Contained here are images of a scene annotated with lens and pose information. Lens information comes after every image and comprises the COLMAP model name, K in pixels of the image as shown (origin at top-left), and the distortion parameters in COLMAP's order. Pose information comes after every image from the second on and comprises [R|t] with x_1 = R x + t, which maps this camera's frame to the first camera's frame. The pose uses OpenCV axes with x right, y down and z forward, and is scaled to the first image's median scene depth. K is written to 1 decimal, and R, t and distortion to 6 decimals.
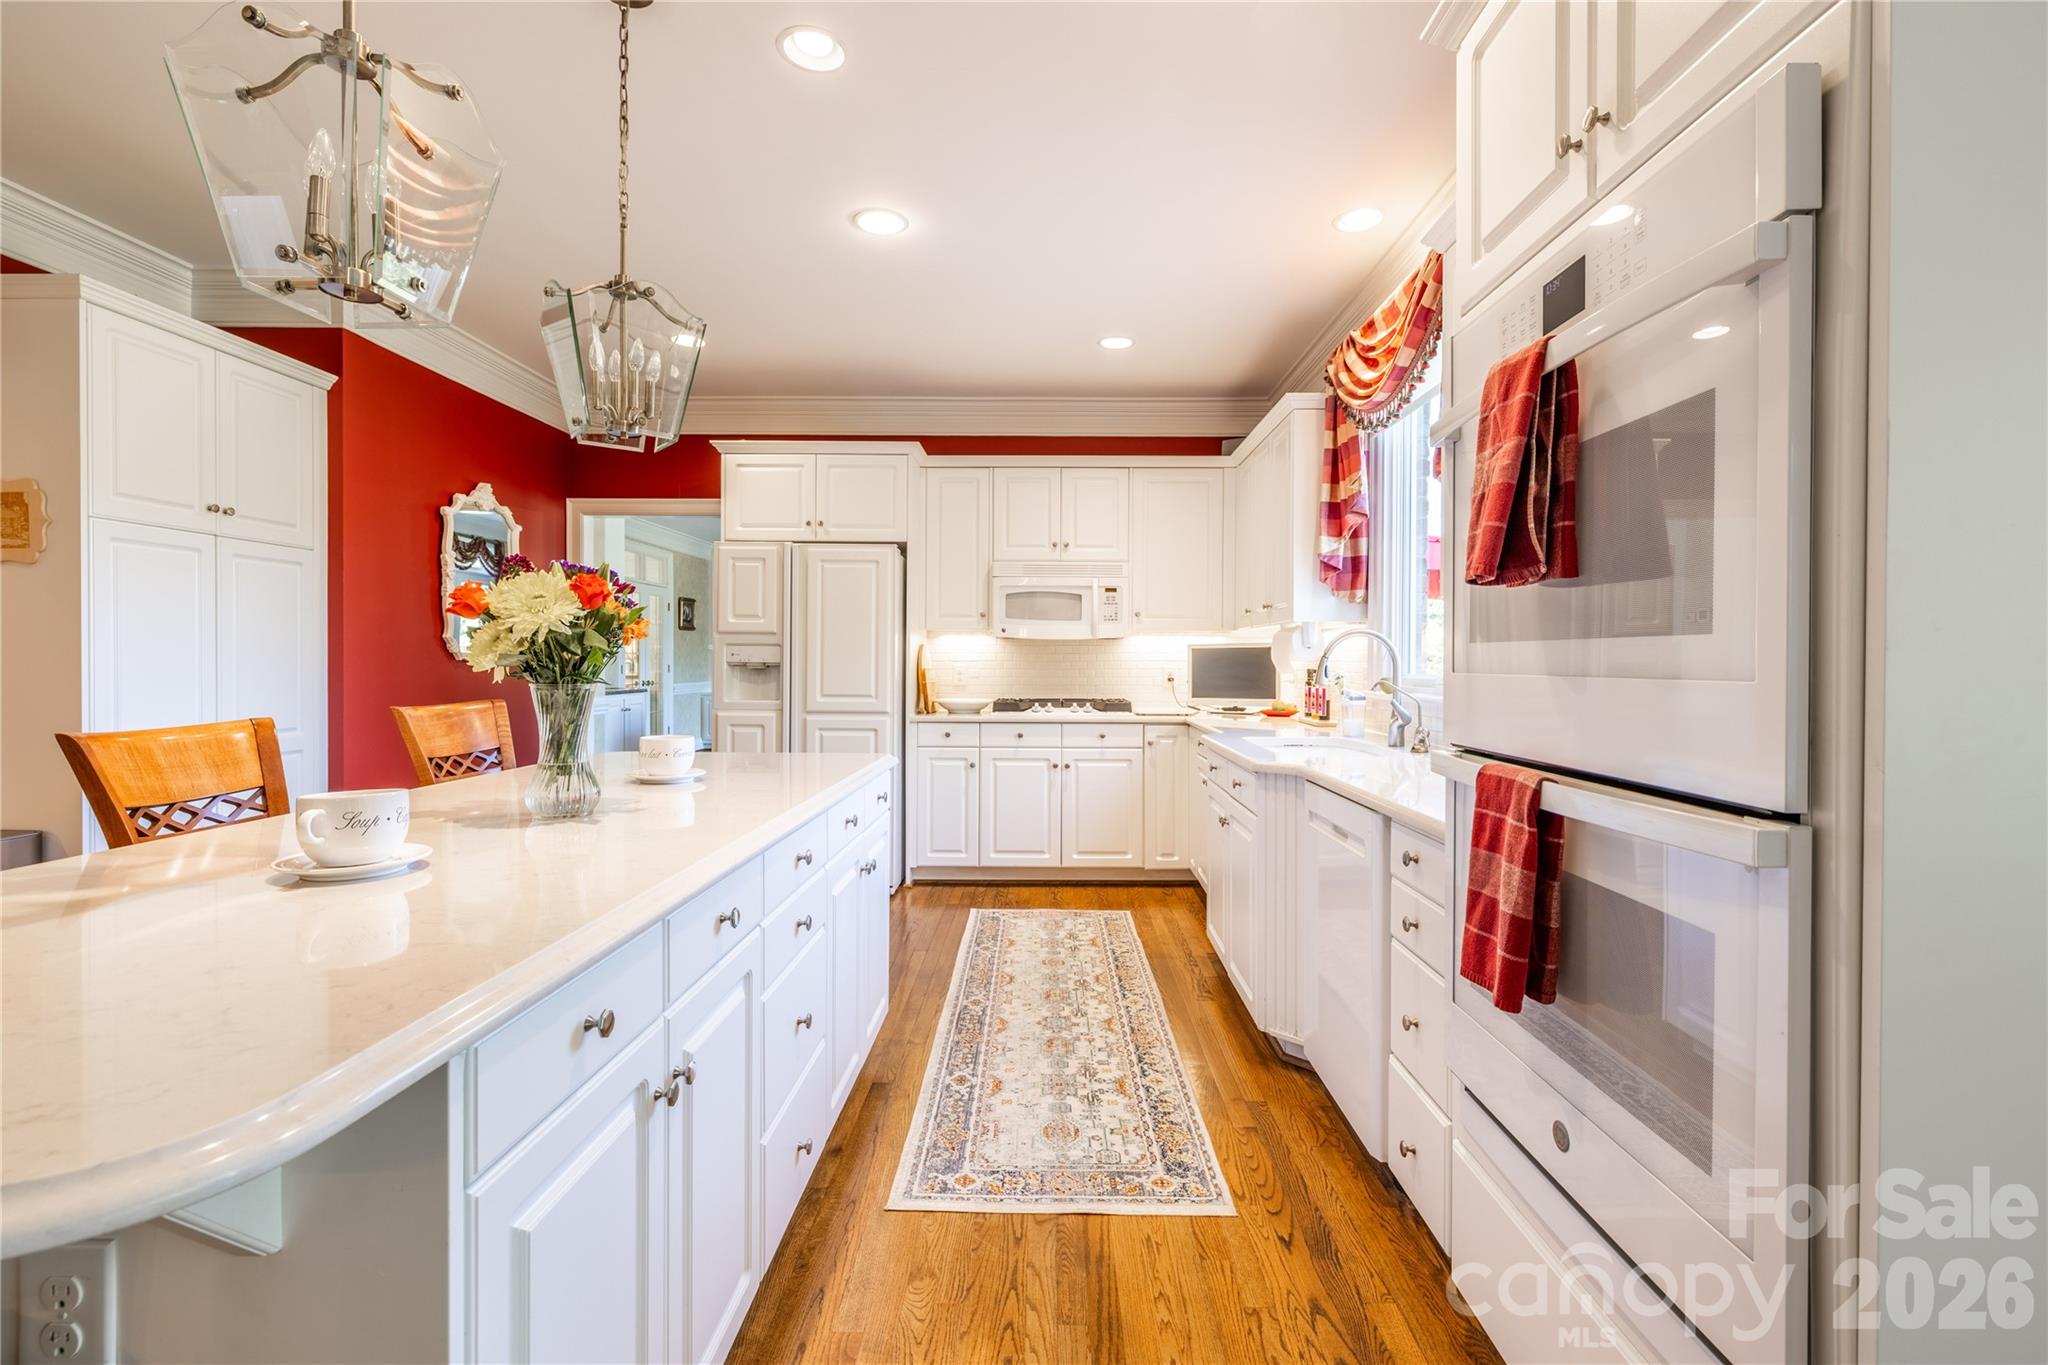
lens RADIAL K [[852.6, 0, 1027.8], [0, 852.6, 671.2], [0, 0, 1]] dist [-0.000070, -0.000337]
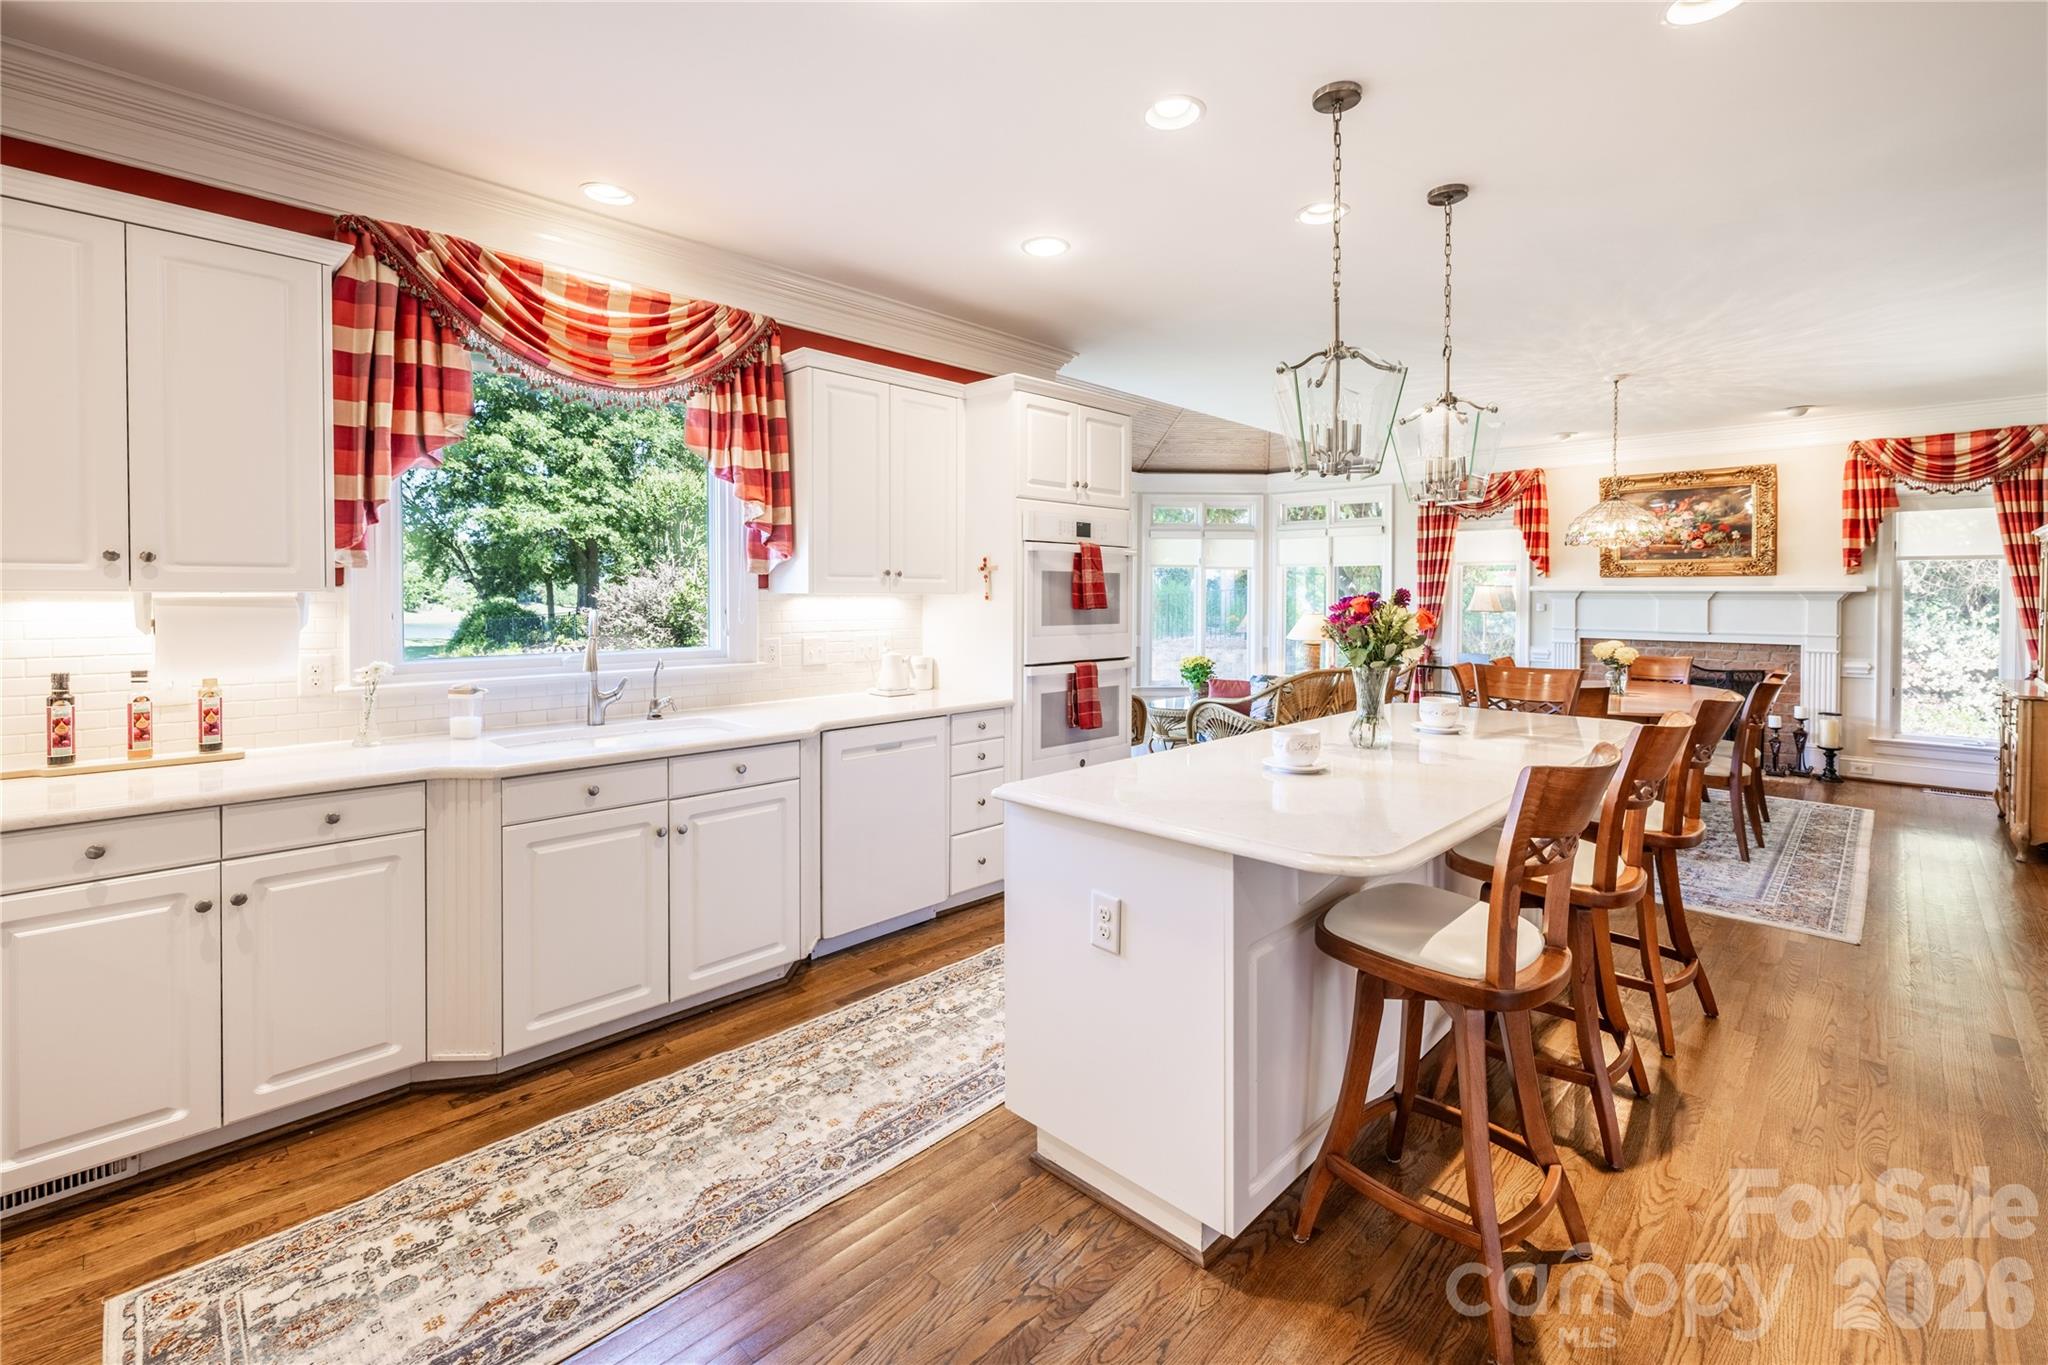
lens RADIAL K [[877.3, 0, 1017.9], [0, 877.3, 611.3], [0, 0, 1]] dist [0.026317, -0.000155]
pose [[-0.710137, -0.003723, 0.704054, -0.659924], [0.005436, 0.999927, 0.010770, -0.050976], [-0.704043, 0.011476, -0.710065, 1.404676]]
